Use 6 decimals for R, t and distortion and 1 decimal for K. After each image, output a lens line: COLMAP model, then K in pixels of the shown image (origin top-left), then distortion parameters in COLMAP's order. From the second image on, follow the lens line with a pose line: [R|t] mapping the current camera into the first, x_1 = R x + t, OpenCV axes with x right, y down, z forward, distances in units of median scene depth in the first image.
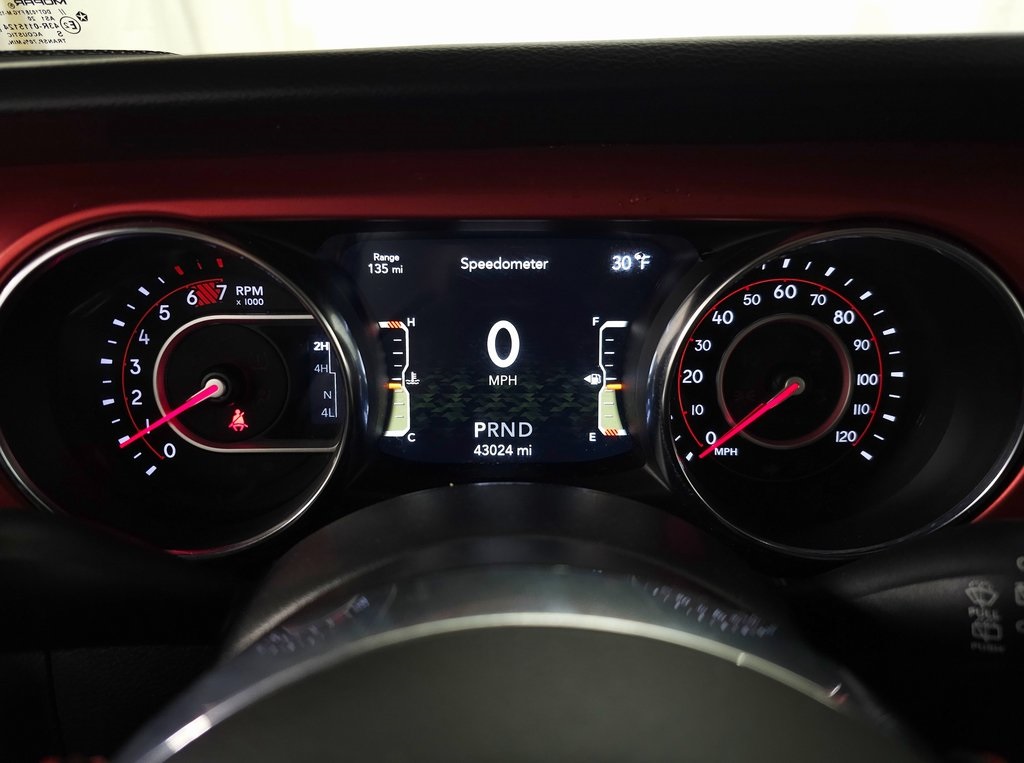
lens RADIAL K [[679.4, 0, 505.2], [0, 679.4, 374.1], [0, 0, 1]] dist [0.006164, -0.001270]
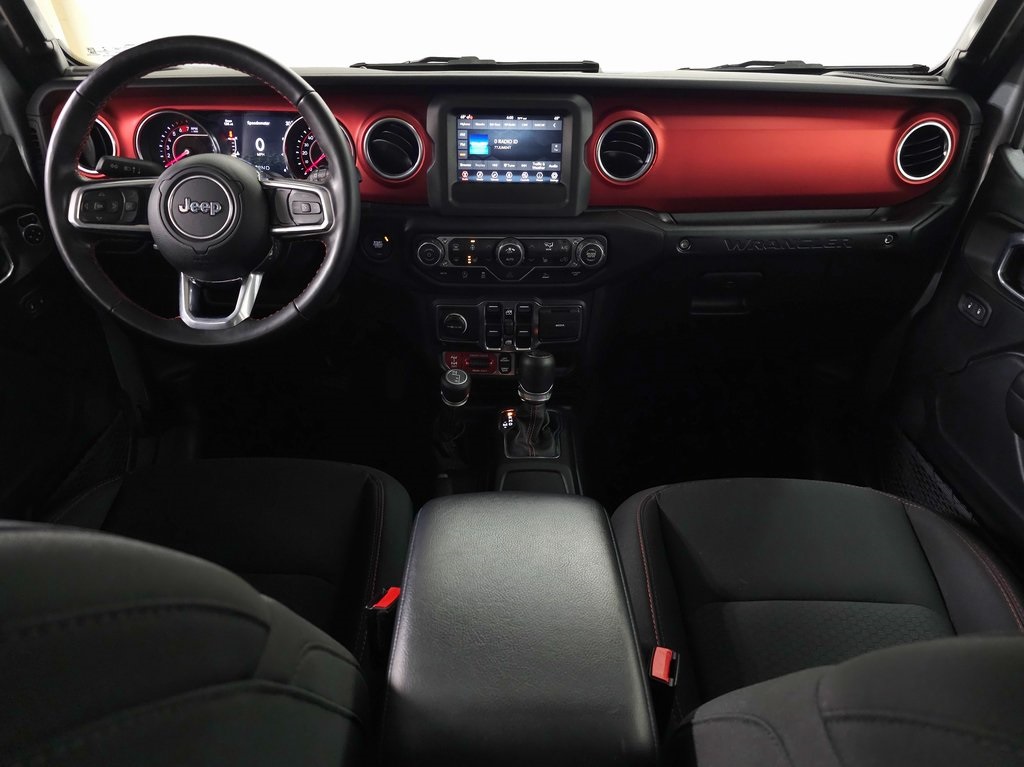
lens RADIAL K [[679.4, 0, 517.1], [0, 679.4, 384.4], [0, 0, 1]] dist [0.006164, -0.001270]
pose [[0.999827, 0.018014, -0.004667, 1.542749], [-0.017100, 0.988324, 0.151401, 0.712853], [0.007340, -0.151295, 0.988461, -3.128849]]
